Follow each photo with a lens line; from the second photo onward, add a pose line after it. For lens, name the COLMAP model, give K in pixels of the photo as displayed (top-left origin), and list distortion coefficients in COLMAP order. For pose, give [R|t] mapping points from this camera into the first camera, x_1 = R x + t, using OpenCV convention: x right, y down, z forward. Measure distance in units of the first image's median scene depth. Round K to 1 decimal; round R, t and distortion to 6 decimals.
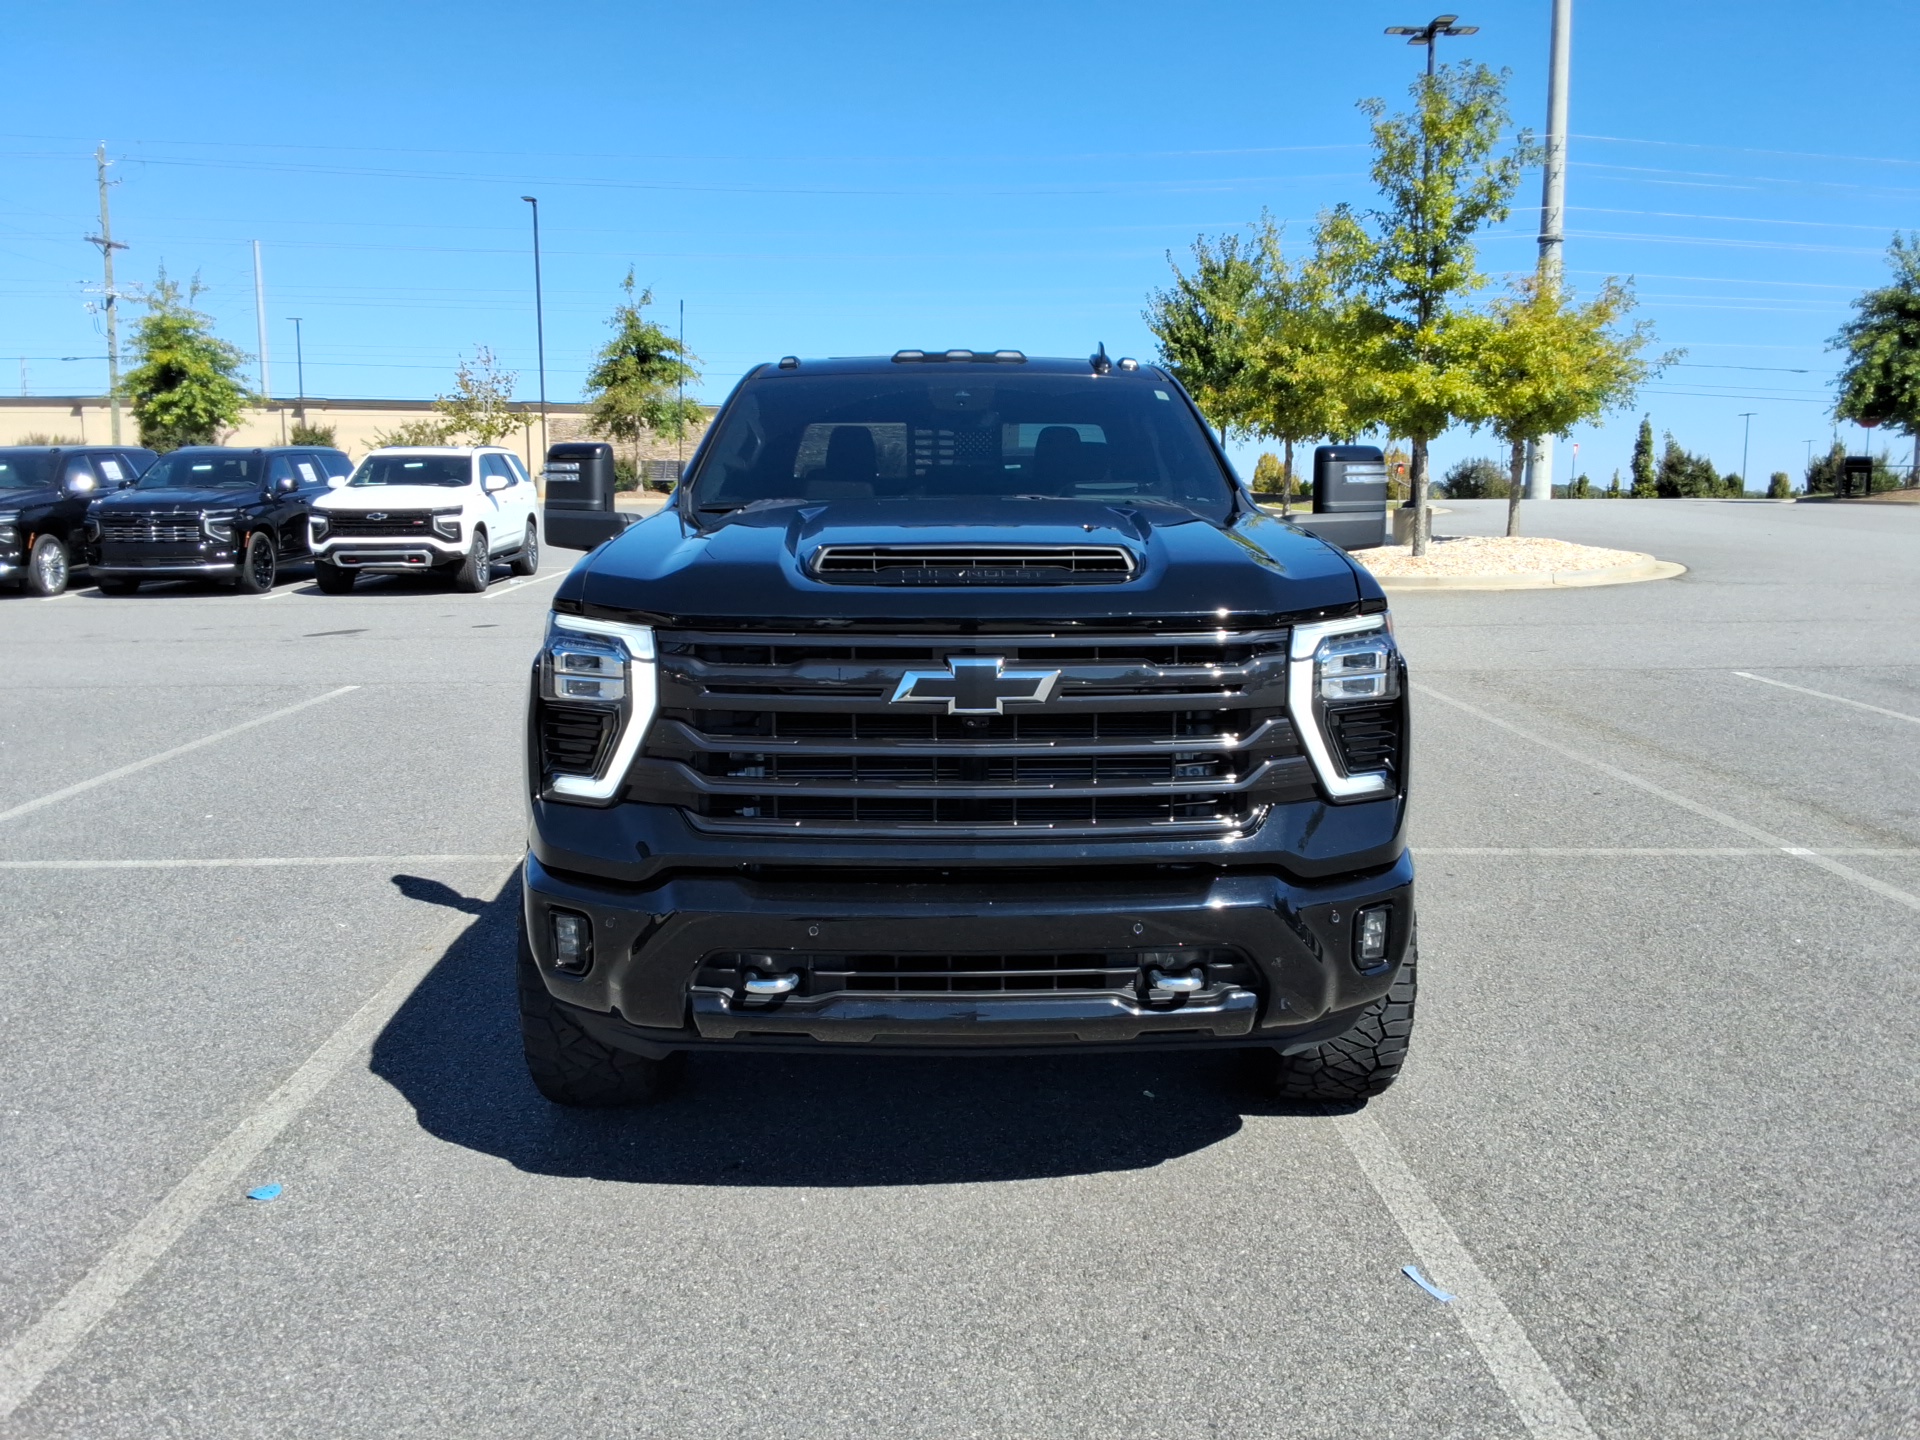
lens RADIAL K [[1538.7, 0, 975.1], [0, 1538.7, 710.6], [0, 0, 1]] dist [0.108531, -0.173149]
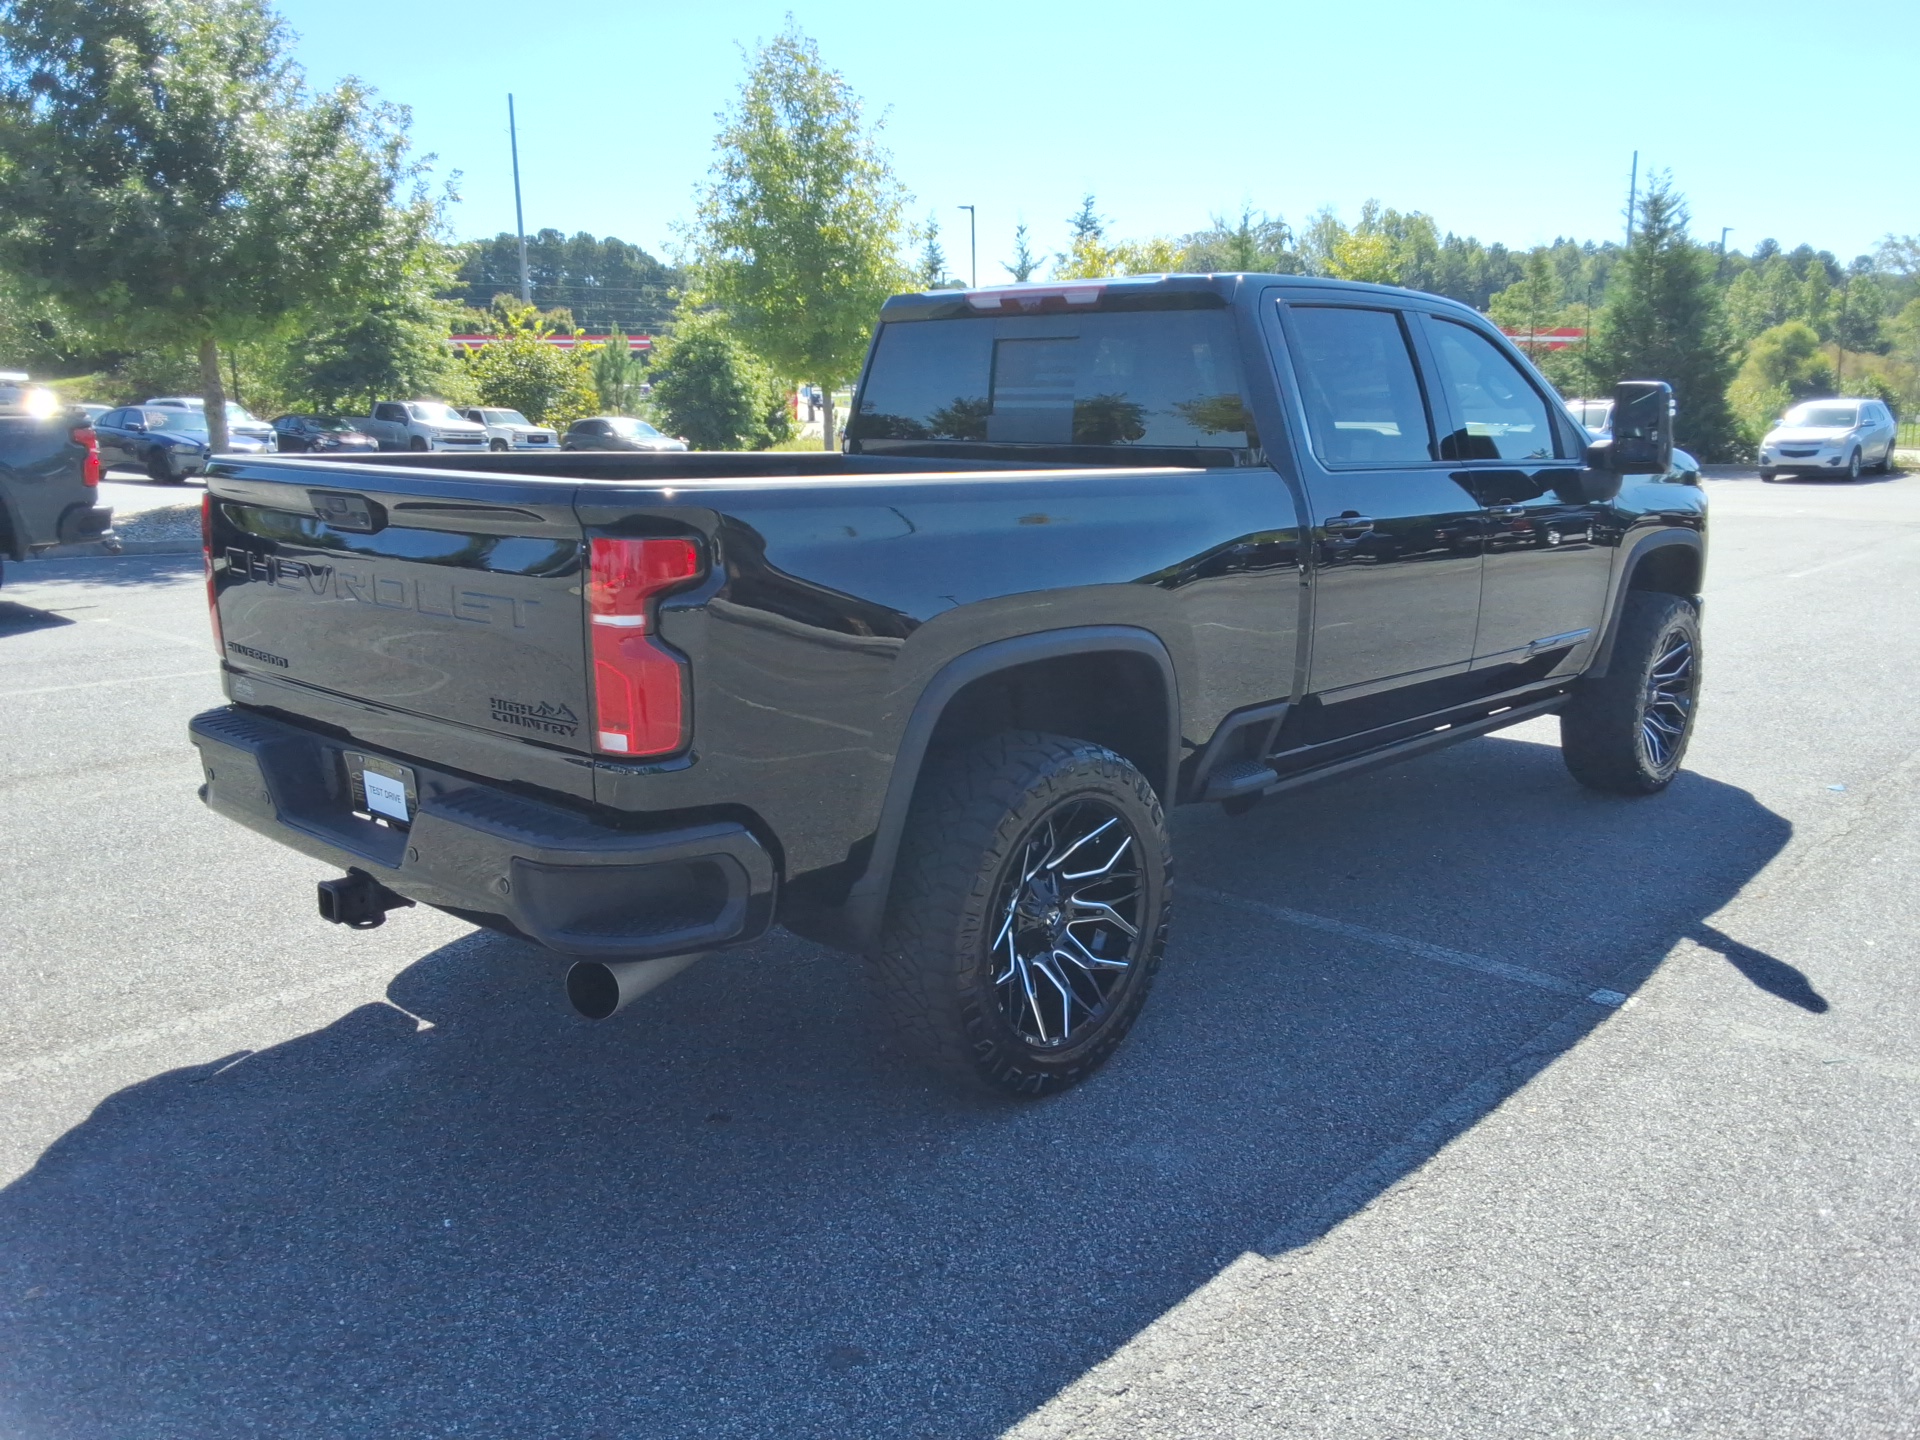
lens RADIAL K [[1532.6, 0, 969.3], [0, 1532.6, 716.6], [0, 0, 1]] dist [0.112859, -0.188383]
pose [[-0.720437, -0.141380, 0.678956, -0.166422], [0.096996, 0.948837, 0.300501, -0.077188], [-0.686704, 0.282348, -0.669864, 0.510427]]
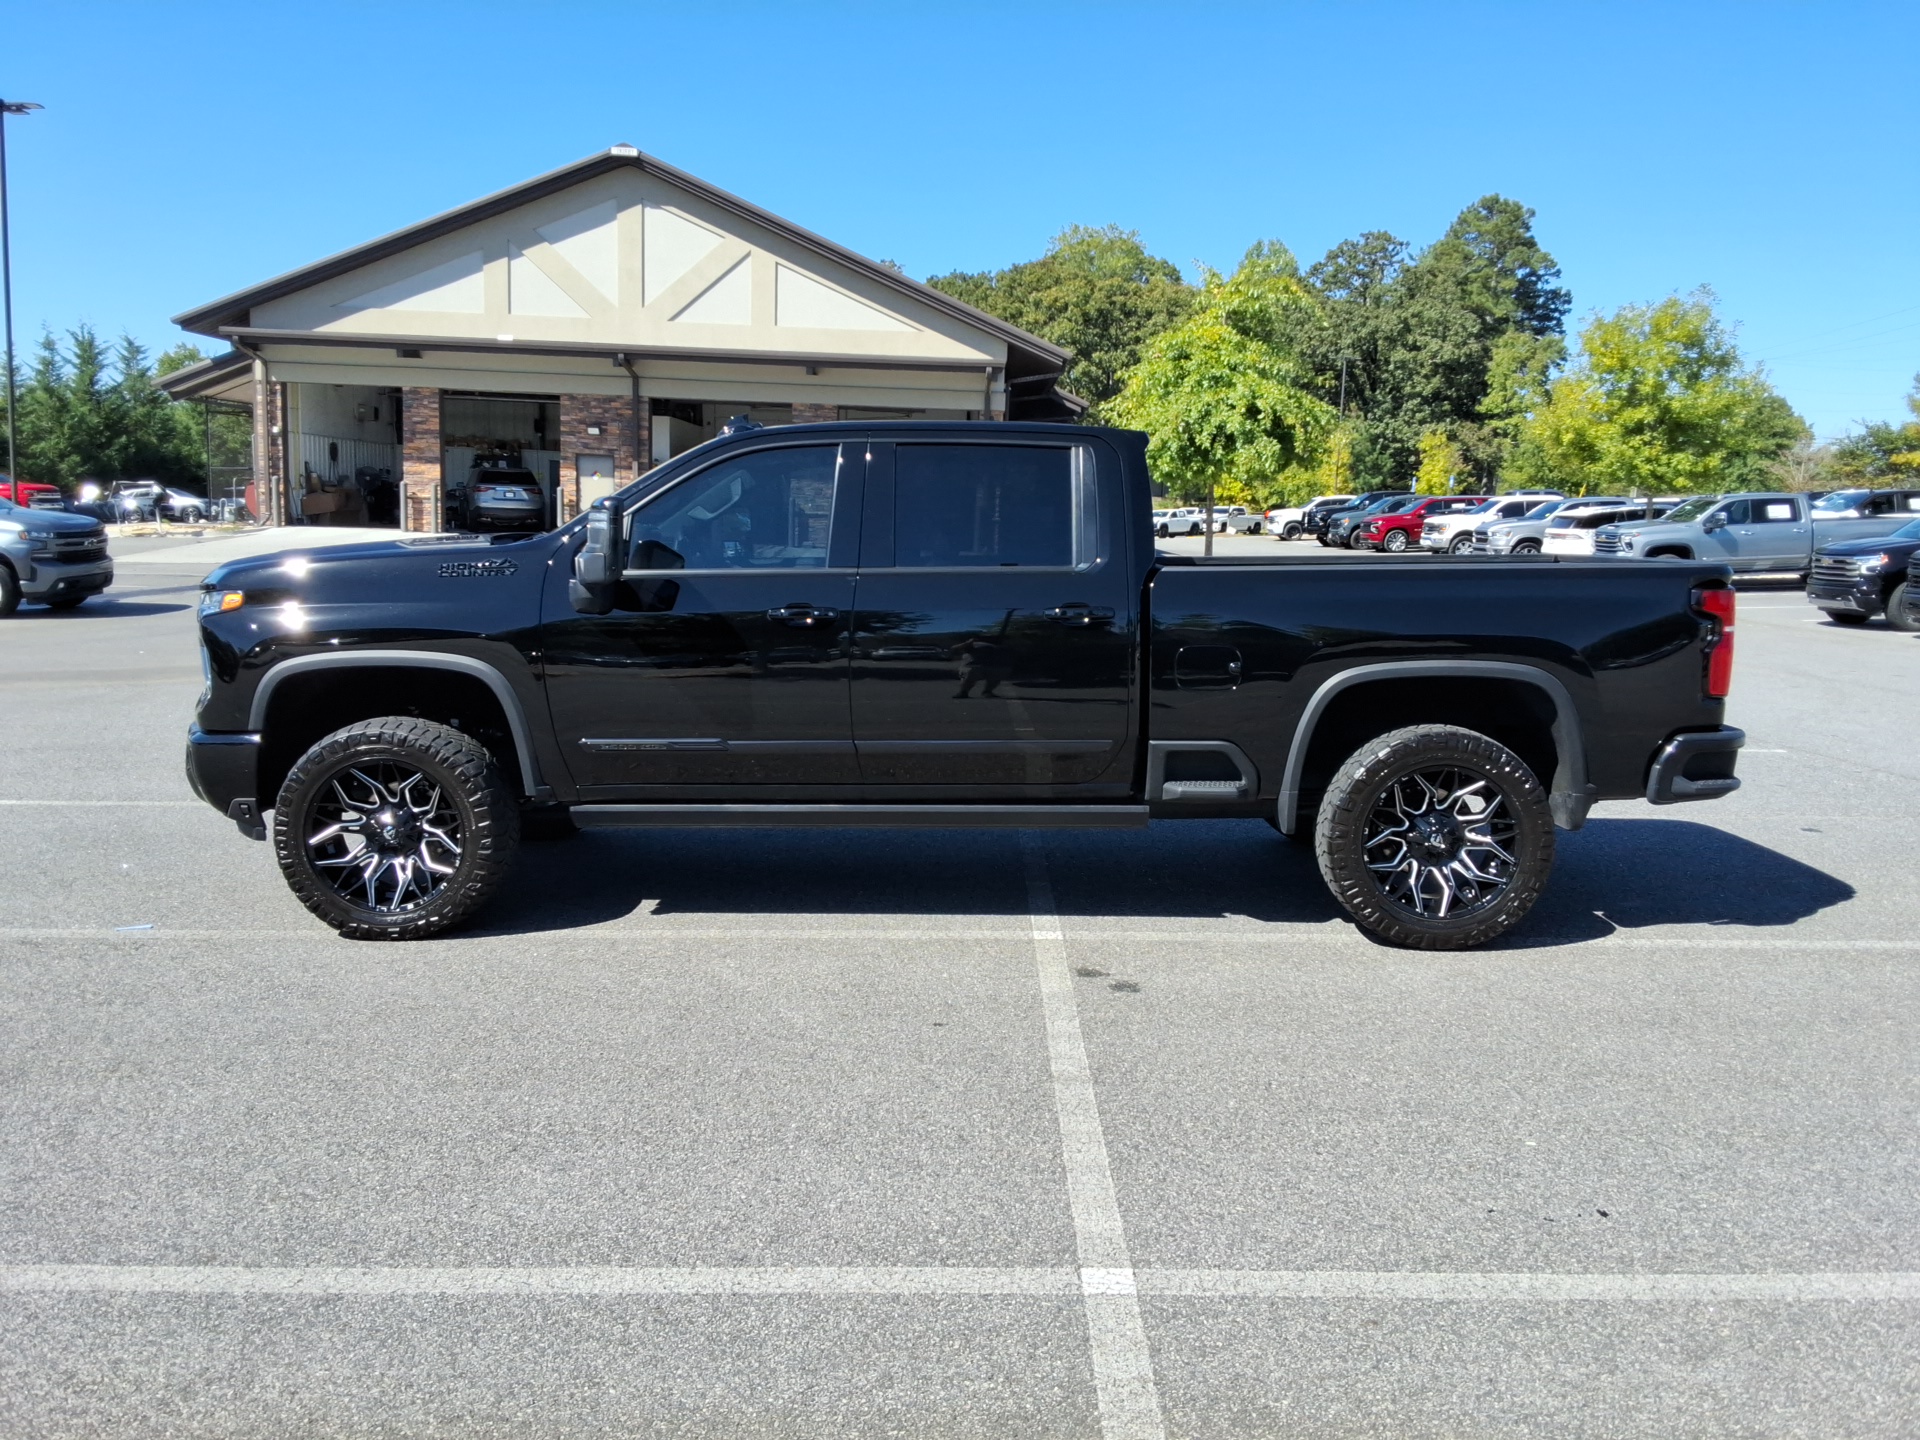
lens RADIAL K [[1538.7, 0, 975.1], [0, 1538.7, 710.6], [0, 0, 1]] dist [0.108531, -0.173149]
pose [[-0.038130, 0.119361, -0.992118, 0.326838], [-0.157836, 0.979658, 0.123928, -0.046591], [0.986729, 0.161317, -0.018514, 0.310790]]
